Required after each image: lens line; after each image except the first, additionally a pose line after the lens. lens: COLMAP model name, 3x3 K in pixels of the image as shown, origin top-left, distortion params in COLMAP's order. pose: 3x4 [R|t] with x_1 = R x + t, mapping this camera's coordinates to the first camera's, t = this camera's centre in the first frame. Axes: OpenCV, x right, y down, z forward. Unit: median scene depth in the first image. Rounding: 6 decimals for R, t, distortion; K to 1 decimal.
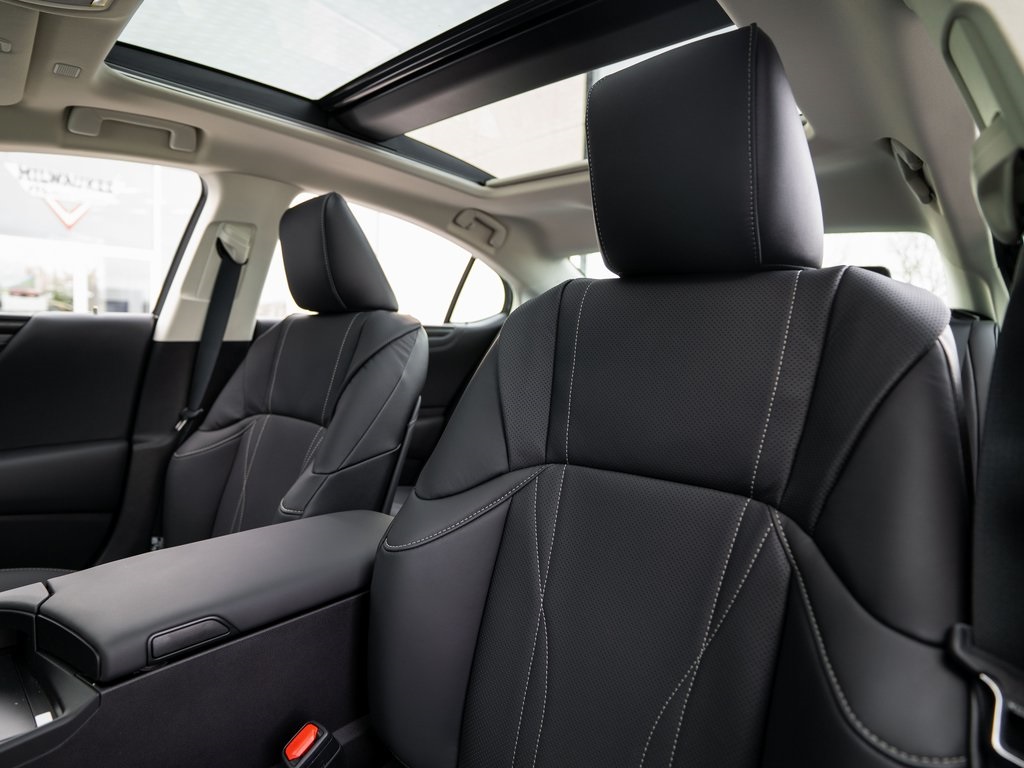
lens RADIAL K [[561.8, 0, 507.9], [0, 561.8, 382.2], [0, 0, 1]] dist [-0.043727, 0.010318]
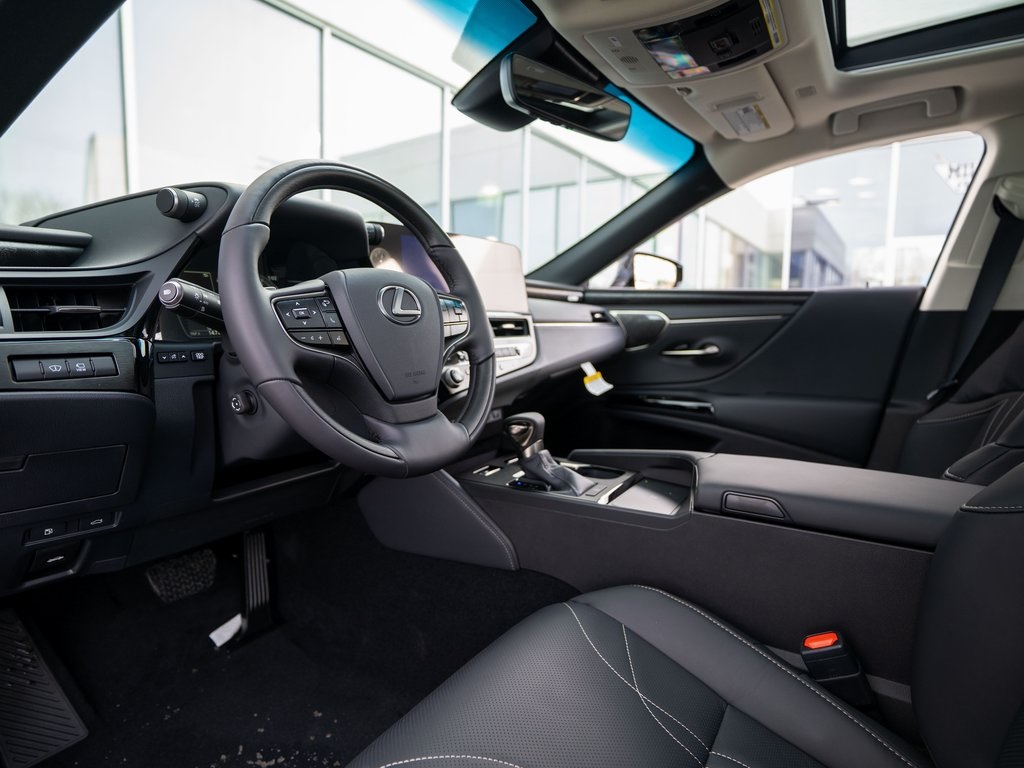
lens RADIAL K [[561.8, 0, 503.4], [0, 561.8, 389.5], [0, 0, 1]] dist [-0.043727, 0.010318]
pose [[0.191514, 0.103290, -0.976040, 0.232852], [-0.076421, 0.992997, 0.090090, 0.039196], [0.978510, 0.057337, 0.198067, 0.044347]]
